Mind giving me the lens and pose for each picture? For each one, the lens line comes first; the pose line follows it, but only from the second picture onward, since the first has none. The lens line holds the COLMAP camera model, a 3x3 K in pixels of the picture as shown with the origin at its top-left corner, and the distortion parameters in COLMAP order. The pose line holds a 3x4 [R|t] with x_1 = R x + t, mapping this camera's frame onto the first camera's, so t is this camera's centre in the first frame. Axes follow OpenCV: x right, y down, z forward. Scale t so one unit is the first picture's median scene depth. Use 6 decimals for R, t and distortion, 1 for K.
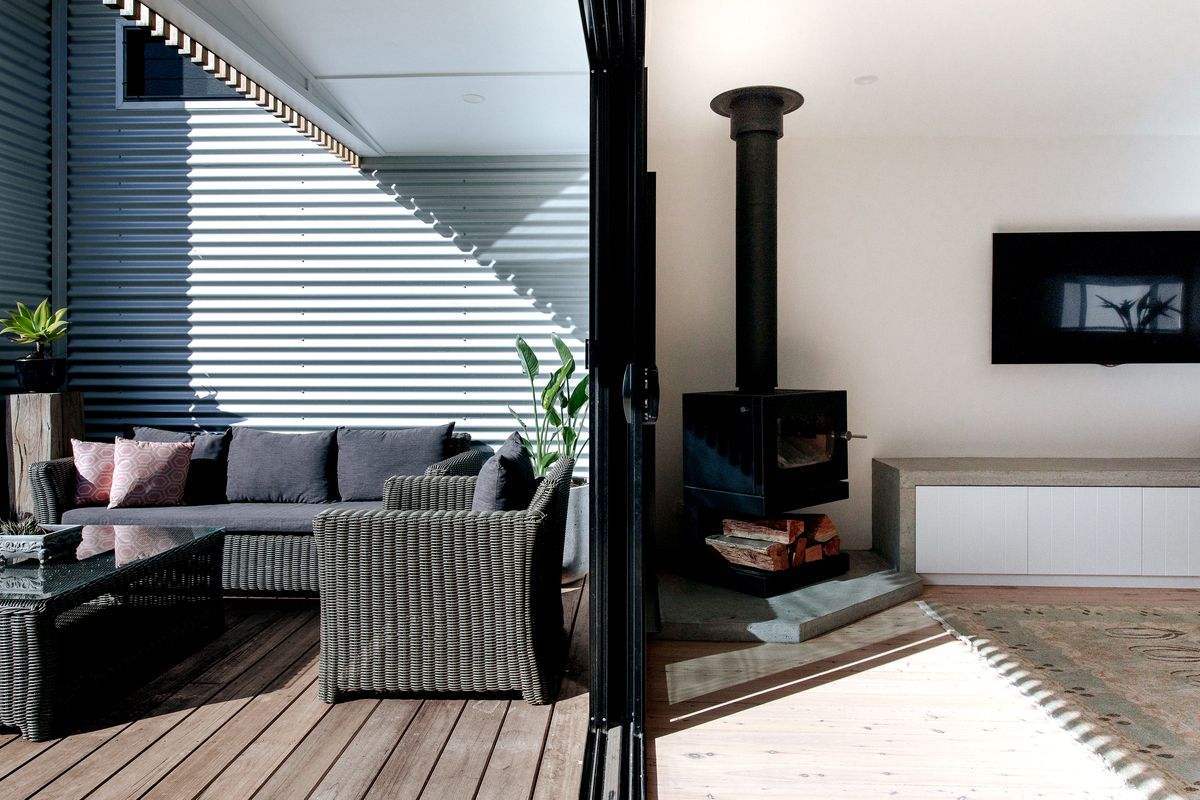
lens RADIAL K [[833.6, 0, 600.8], [0, 833.6, 342.3], [0, 0, 1]] dist [0.002630, -0.003073]
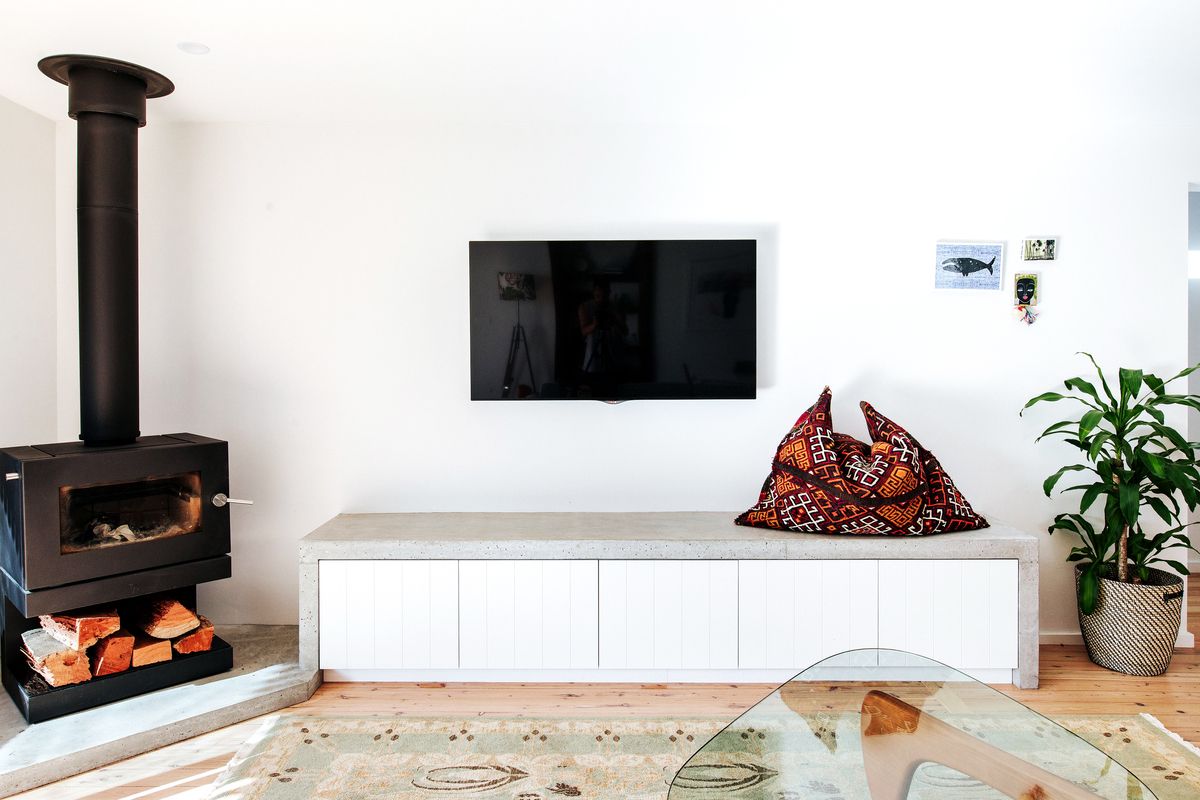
lens RADIAL K [[833.6, 0, 600.8], [0, 833.6, 342.3], [0, 0, 1]] dist [0.002630, -0.003073]
pose [[0.998900, 0.002165, 0.046839, 0.612410], [-0.003015, 0.999832, 0.018070, -0.050429], [-0.046792, -0.018192, 0.998739, 0.201282]]
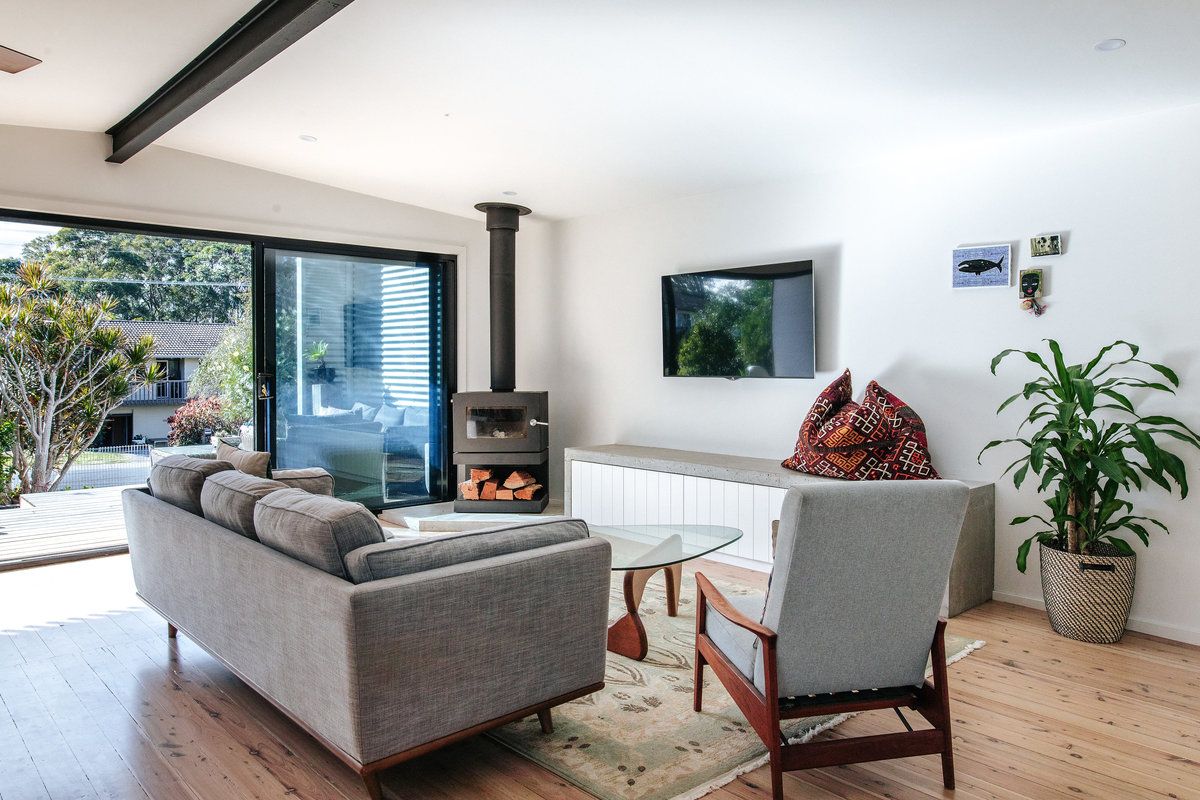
lens RADIAL K [[809.9, 0, 600.0], [0, 809.9, 375.6], [0, 0, 1]] dist [0.003204, 0.000319]
pose [[0.714324, 0.019176, -0.699552, 1.388783], [0.002034, 0.999563, 0.029477, -0.014527], [0.699812, -0.022480, 0.713974, 0.042007]]
